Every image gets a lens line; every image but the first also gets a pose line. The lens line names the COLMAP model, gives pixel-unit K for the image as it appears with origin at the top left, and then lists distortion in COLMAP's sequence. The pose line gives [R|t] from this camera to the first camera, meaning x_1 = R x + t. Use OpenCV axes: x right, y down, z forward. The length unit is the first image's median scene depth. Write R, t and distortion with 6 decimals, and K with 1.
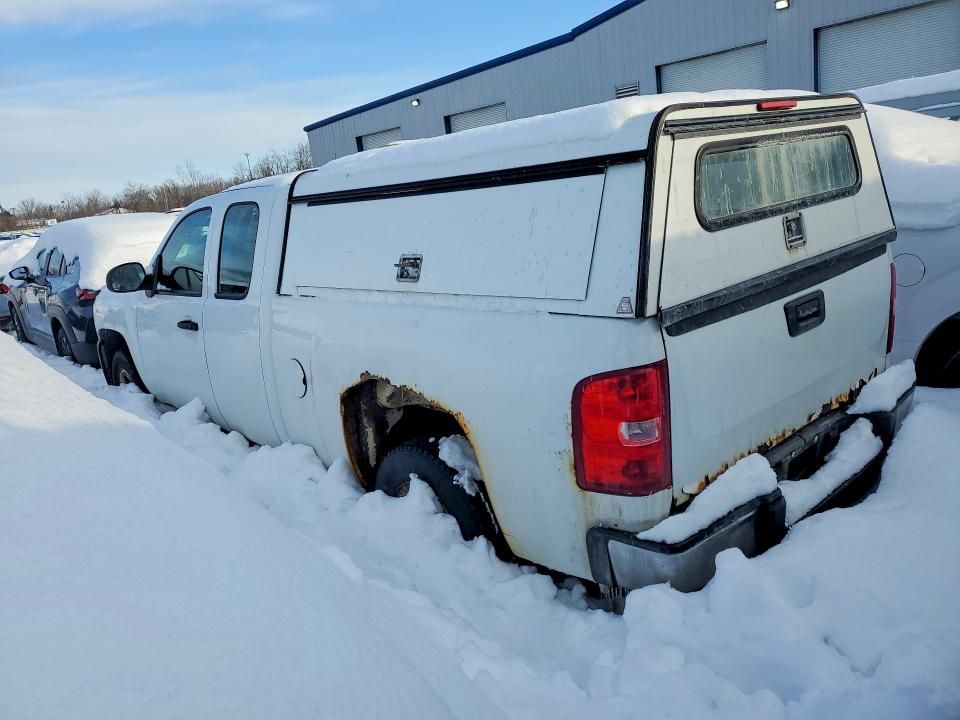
lens RADIAL K [[734.6, 0, 484.4], [0, 734.6, 360.6], [0, 0, 1]] dist [0.047349, -0.026149]
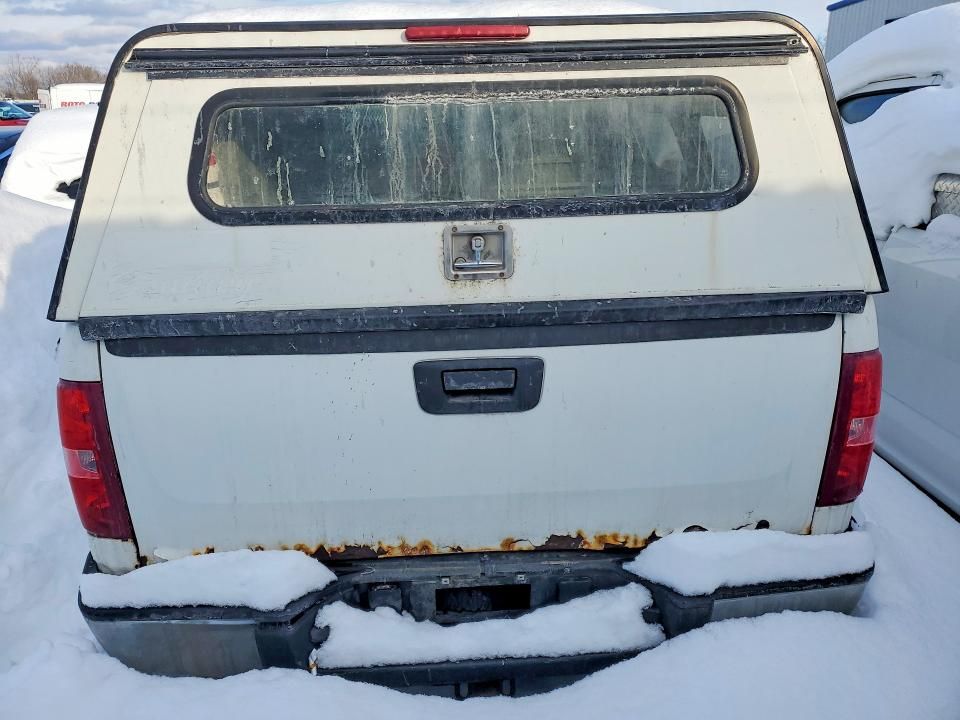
lens RADIAL K [[734.6, 0, 480.9], [0, 734.6, 357.5], [0, 0, 1]] dist [0.047349, -0.026149]
pose [[0.766618, 0.303214, -0.566002, 0.830900], [-0.220773, 0.952209, 0.211085, -0.232509], [0.602956, -0.036864, 0.796922, 0.548789]]
